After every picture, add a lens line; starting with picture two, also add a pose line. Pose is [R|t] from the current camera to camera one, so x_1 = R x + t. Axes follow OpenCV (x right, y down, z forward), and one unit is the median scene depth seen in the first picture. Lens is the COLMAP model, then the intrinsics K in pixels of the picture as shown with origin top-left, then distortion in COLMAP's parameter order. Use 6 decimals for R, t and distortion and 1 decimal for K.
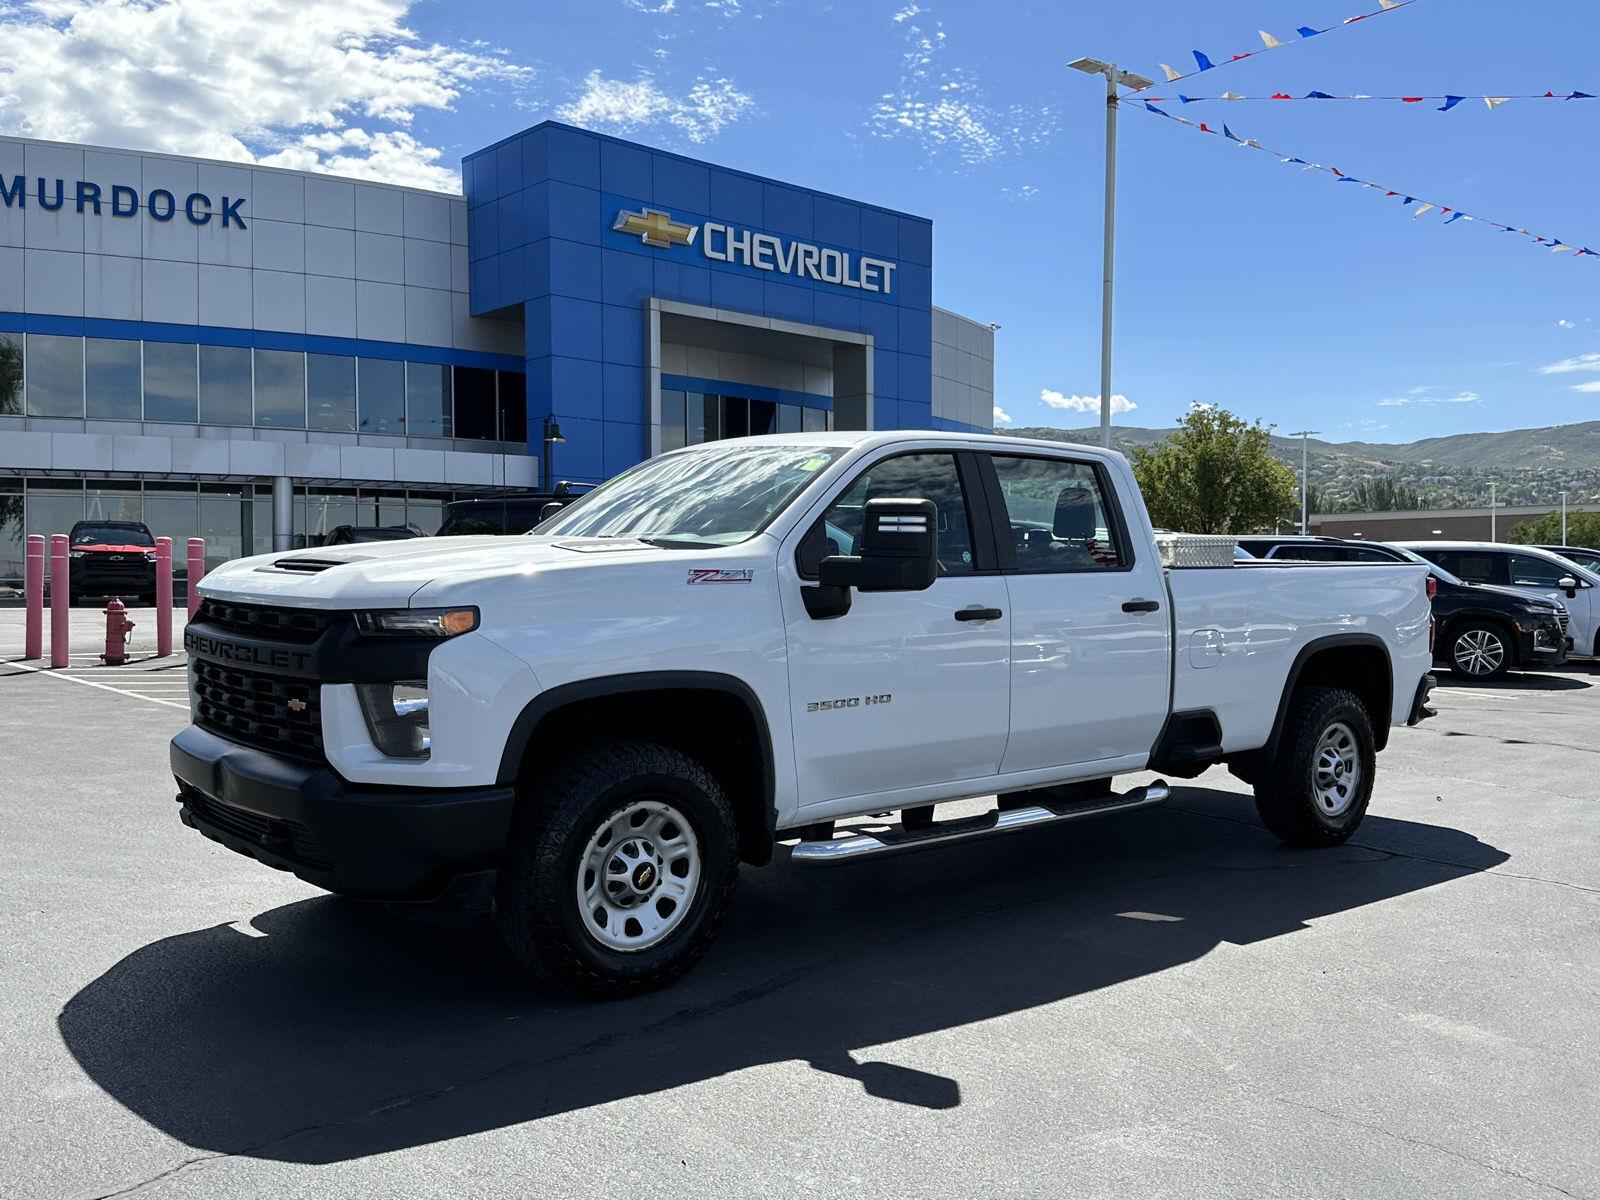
lens RADIAL K [[1425.2, 0, 805.0], [0, 1425.2, 628.0], [0, 0, 1]] dist [0.105760, -0.185875]
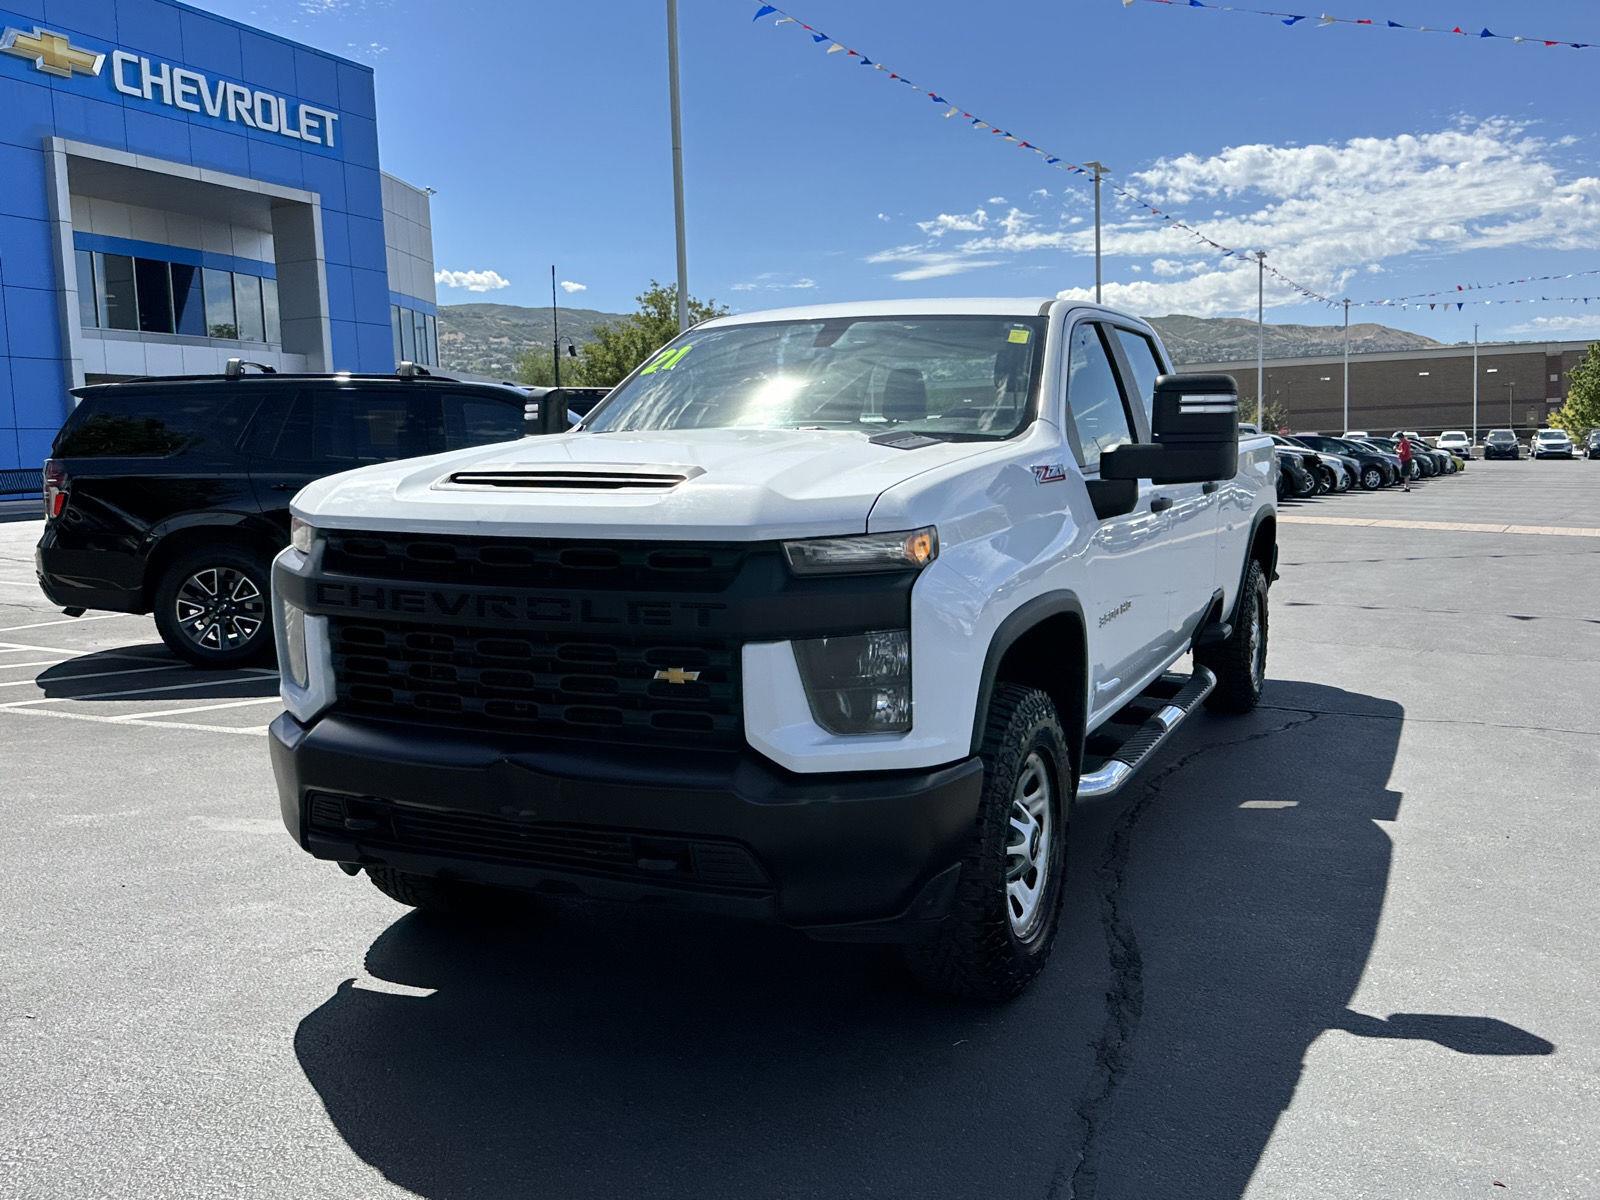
lens RADIAL K [[1425.2, 0, 802.1], [0, 1425.2, 605.0], [0, 0, 1]] dist [0.105760, -0.185875]
pose [[0.904667, -0.075490, 0.419378, -0.080544], [0.047330, 0.995894, 0.077167, -0.004546], [-0.423482, -0.049962, 0.904526, 0.045559]]
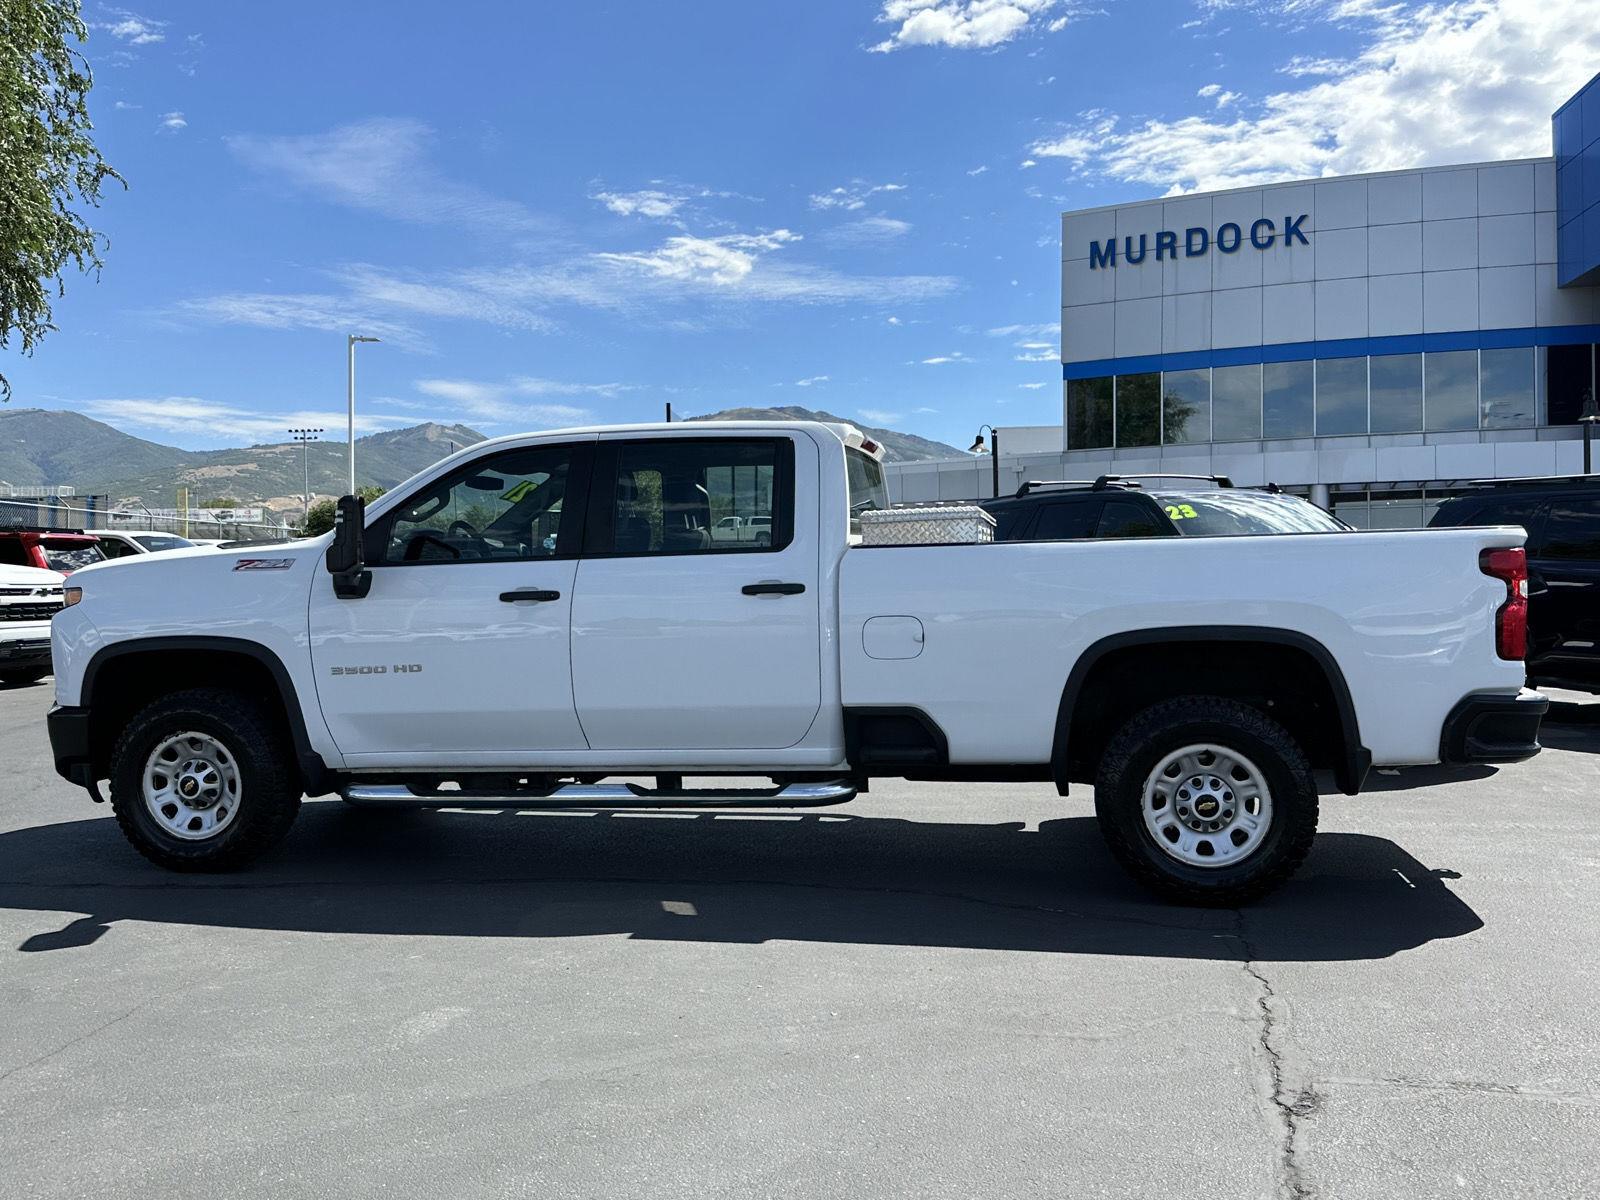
lens RADIAL K [[1425.2, 0, 784.2], [0, 1425.2, 603.1], [0, 0, 1]] dist [0.105760, -0.185875]
pose [[0.637197, -0.003992, -0.770691, 0.183579], [-0.015373, 0.999722, -0.017889, 0.002101], [0.770548, 0.023247, 0.636958, 0.079842]]
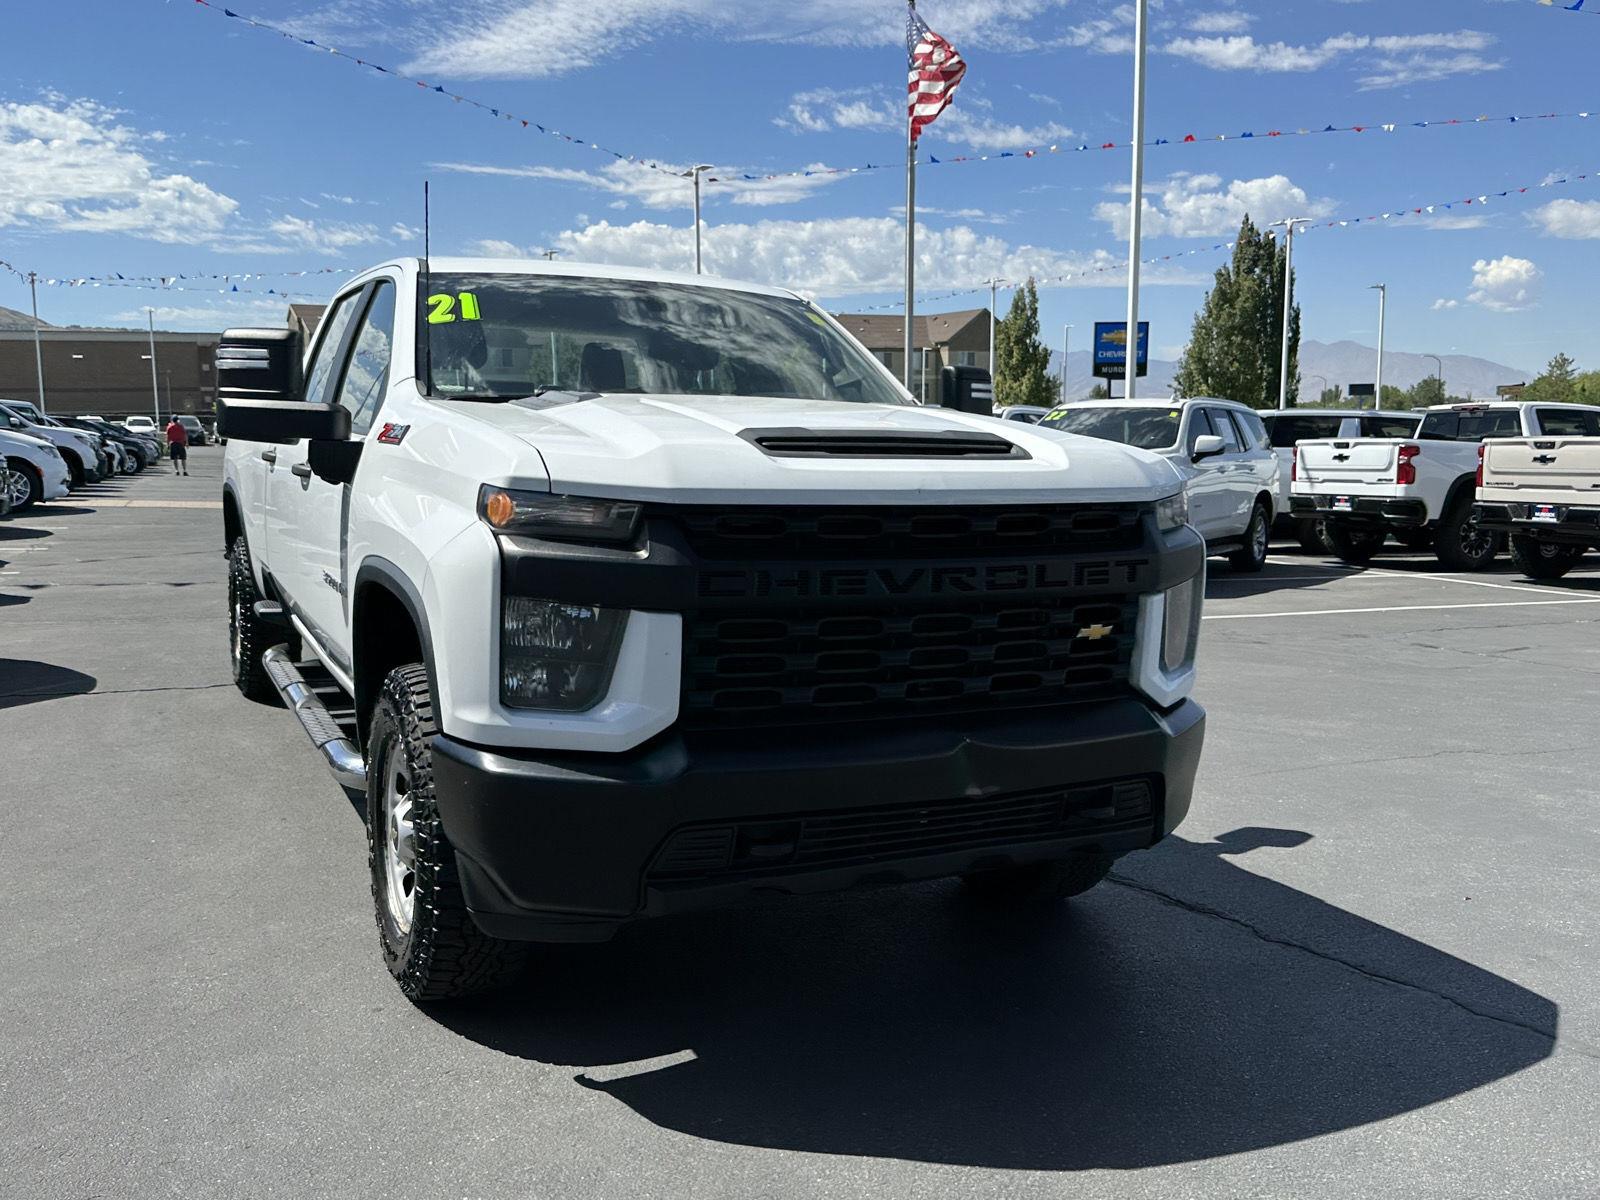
lens RADIAL K [[1449.6, 0, 800.4], [0, 1449.6, 593.6], [0, 0, 1]] dist [0.008187, 0.000000]
pose [[0.238242, -0.124266, 0.963223, -0.152370], [0.037594, 0.992217, 0.118708, -0.008496], [-0.970478, 0.007931, 0.241060, 0.132036]]
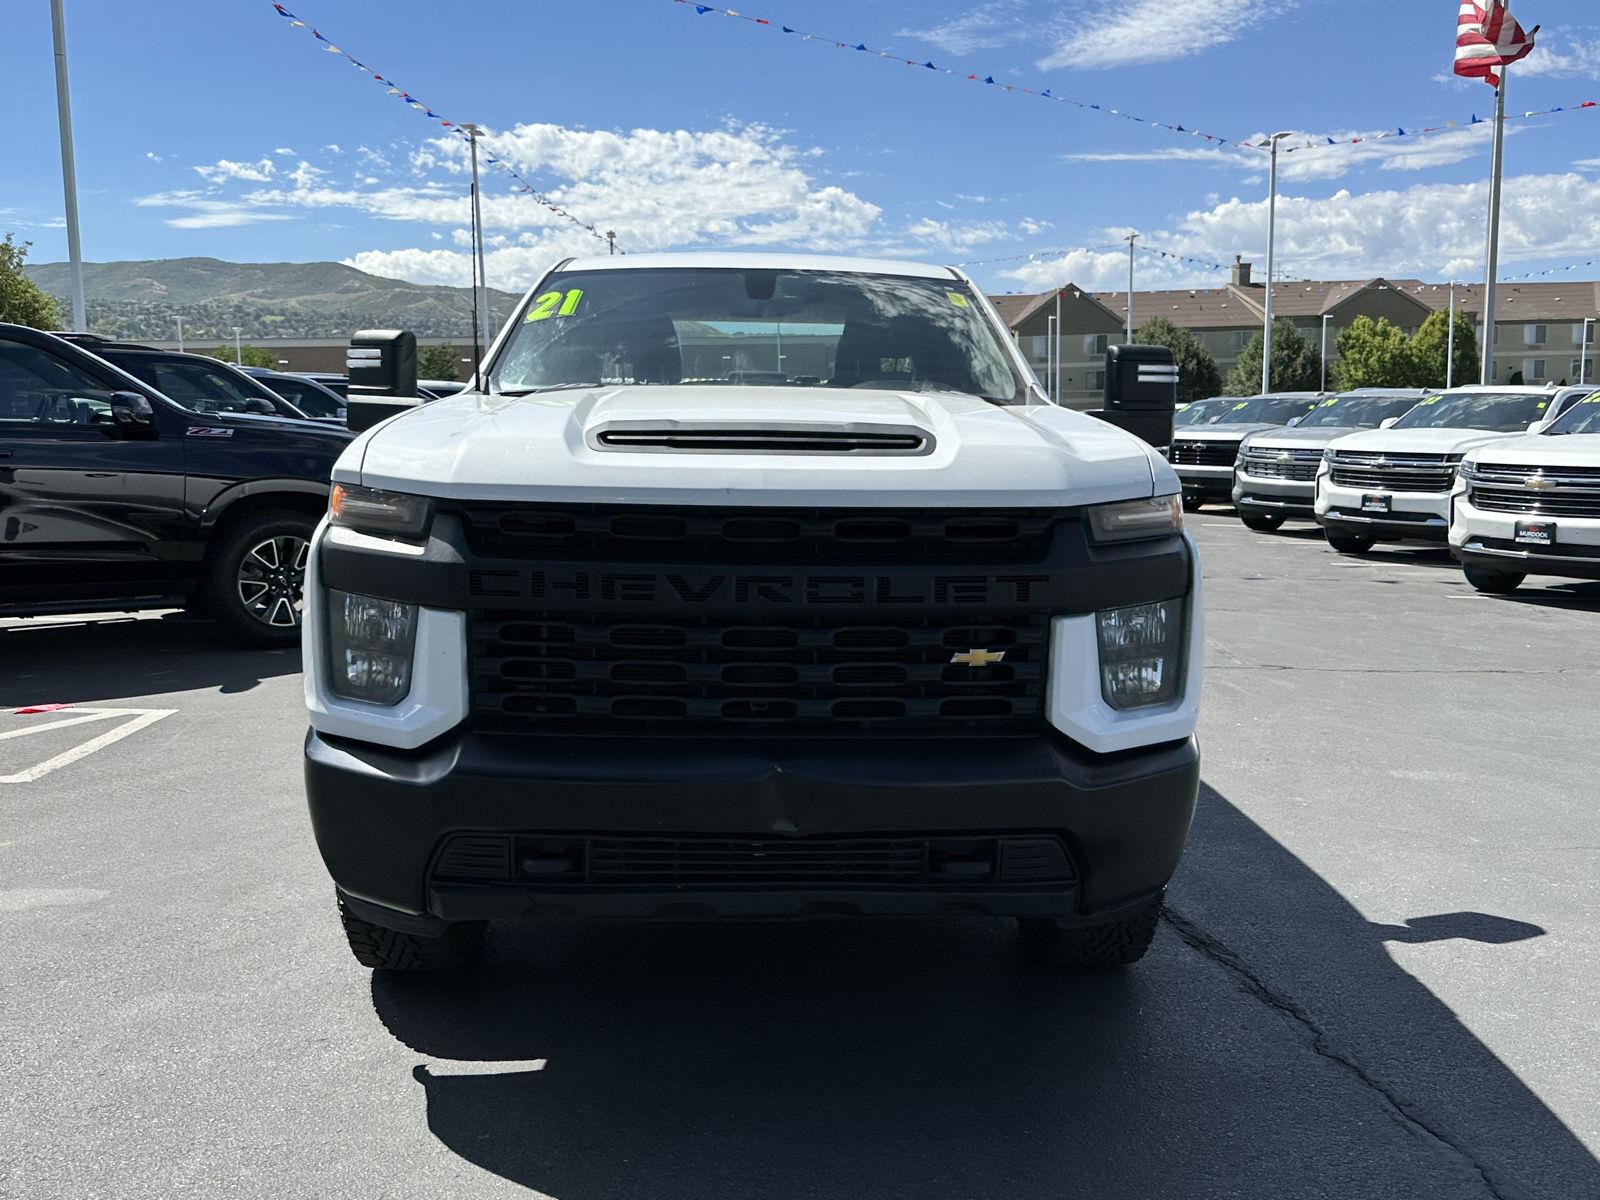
lens RADIAL K [[1425.2, 0, 804.1], [0, 1425.2, 614.2], [0, 0, 1]] dist [0.105760, -0.185875]
pose [[0.611653, -0.123521, 0.781424, -0.122582], [0.041618, 0.991392, 0.124135, -0.006650], [-0.790031, -0.043407, 0.611529, 0.091618]]
